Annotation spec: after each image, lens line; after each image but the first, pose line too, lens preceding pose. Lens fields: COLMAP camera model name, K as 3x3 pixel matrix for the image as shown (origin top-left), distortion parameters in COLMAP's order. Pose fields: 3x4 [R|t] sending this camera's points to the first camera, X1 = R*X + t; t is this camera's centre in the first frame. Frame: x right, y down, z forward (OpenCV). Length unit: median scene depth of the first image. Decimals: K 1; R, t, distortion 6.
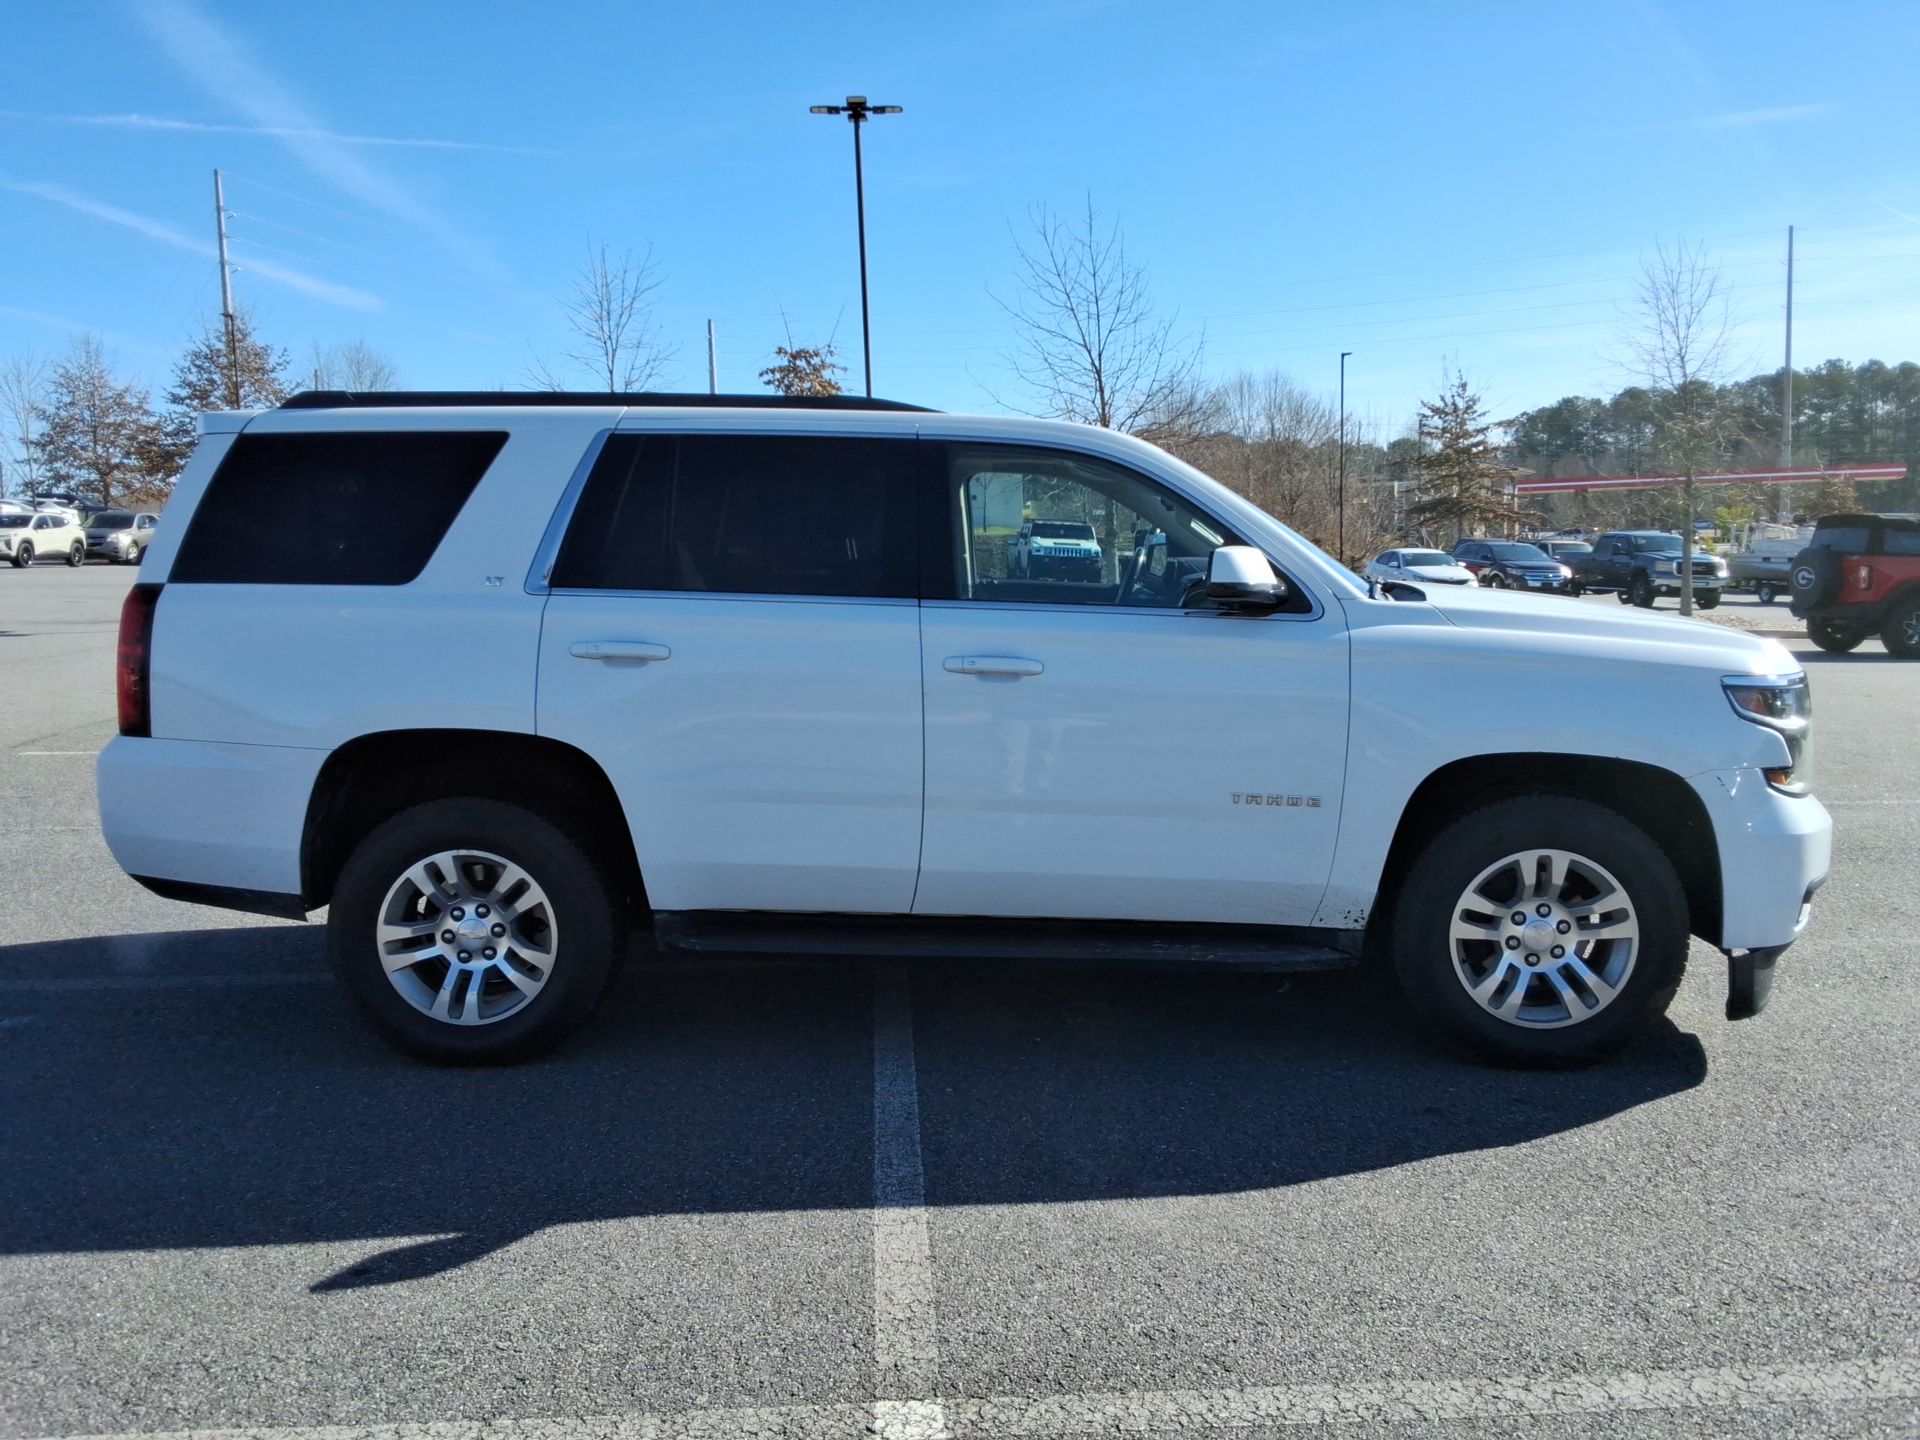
lens RADIAL K [[1621.9, 0, 967.1], [0, 1621.9, 712.2], [0, 0, 1]] dist [0.149541, -0.247679]
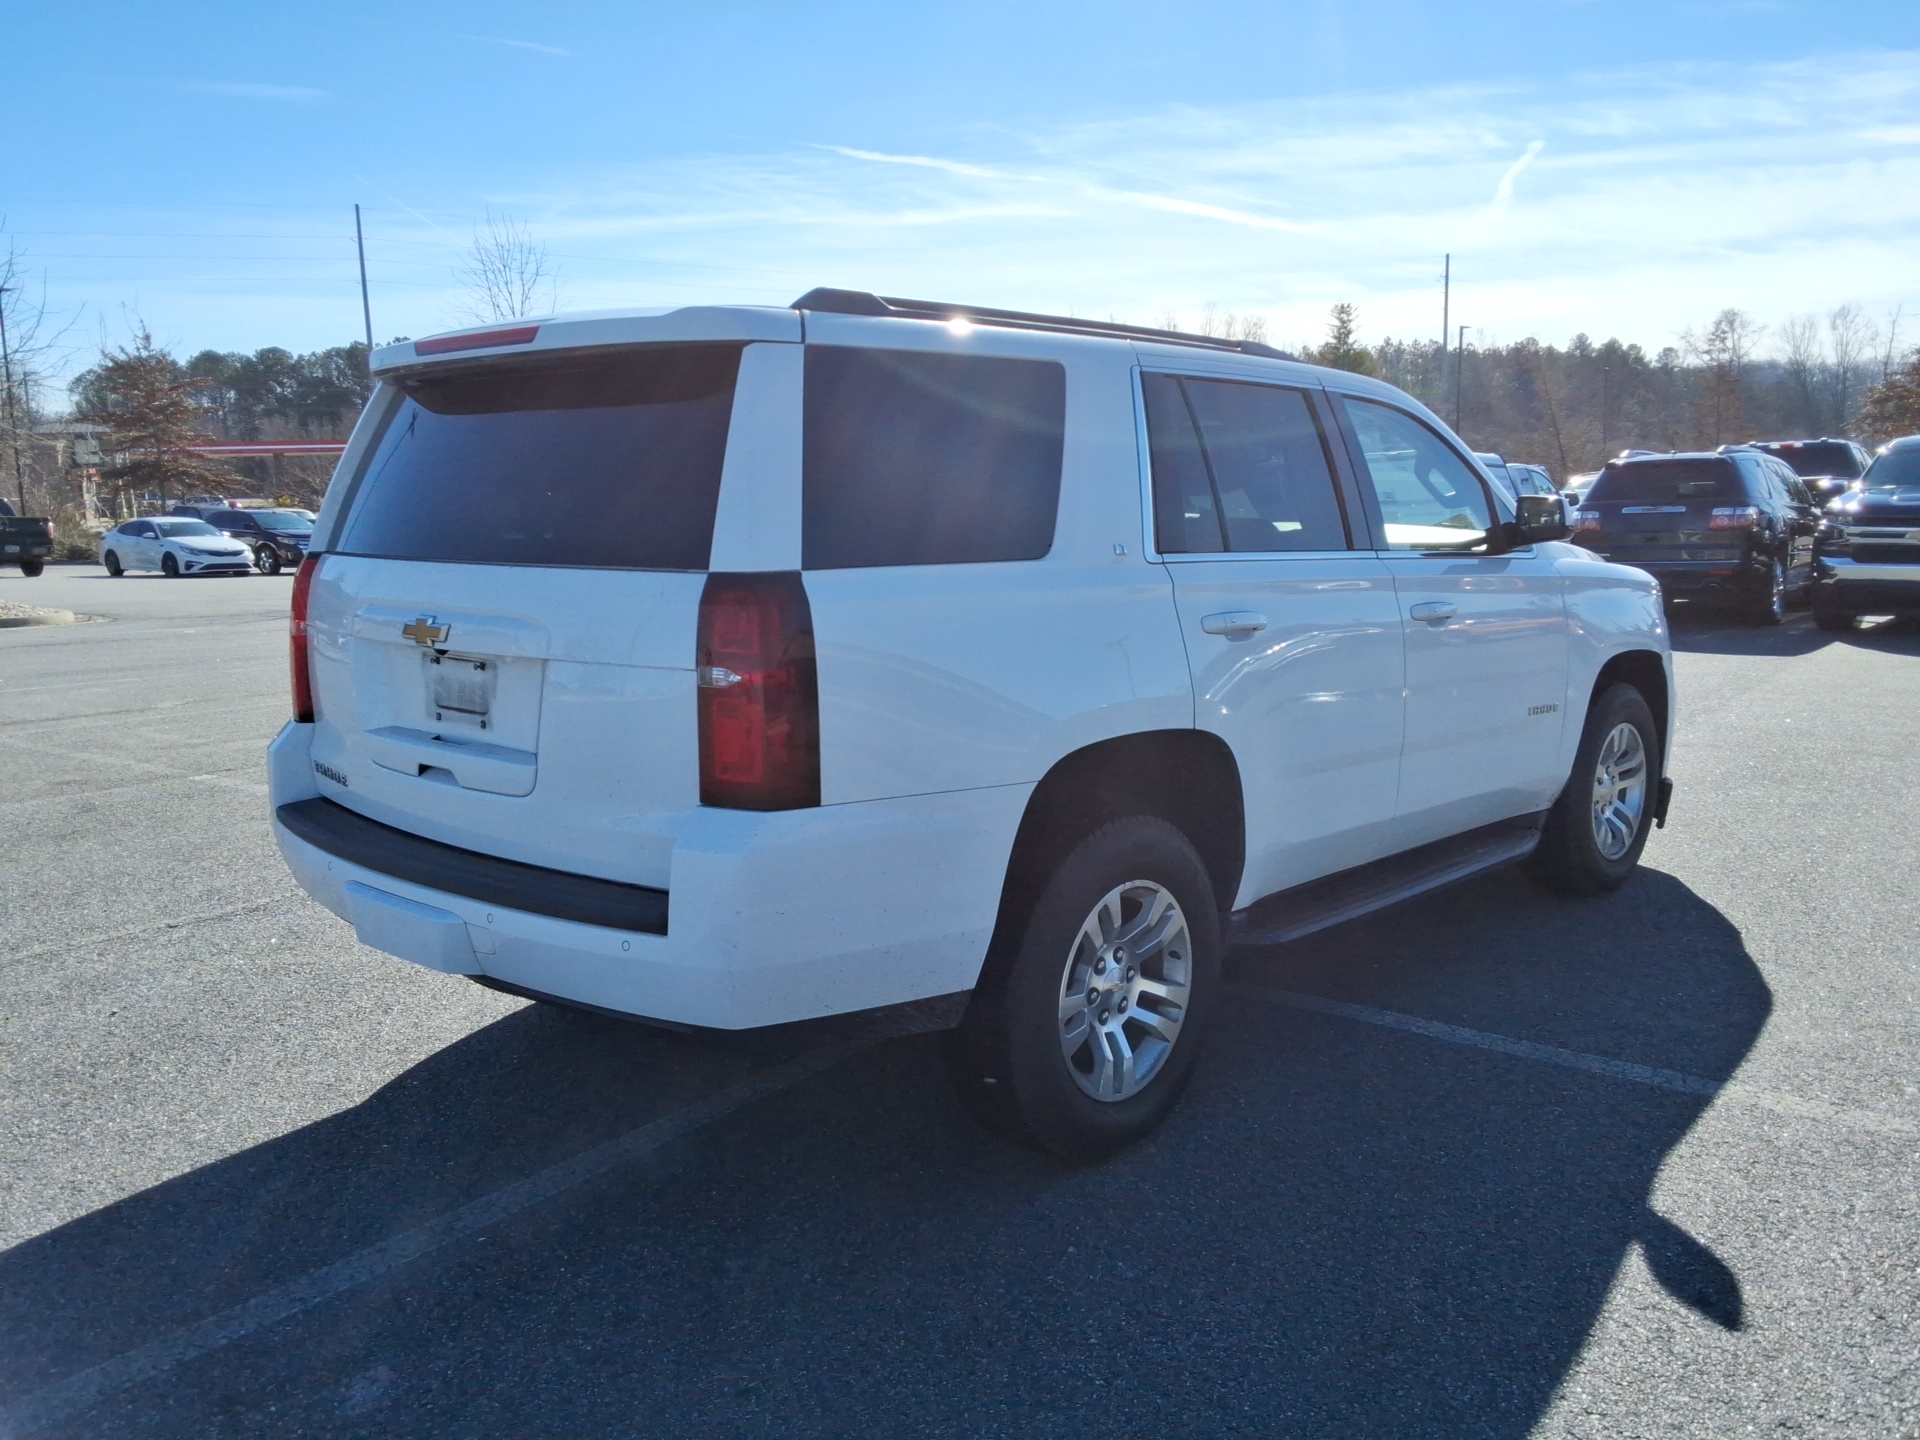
lens RADIAL K [[1621.9, 0, 967.1], [0, 1621.9, 712.2], [0, 0, 1]] dist [0.149541, -0.247679]
pose [[0.617689, -0.108784, 0.778862, -0.952105], [0.094944, 0.993458, 0.063460, -0.056665], [-0.780670, 0.034750, 0.623976, 0.547980]]
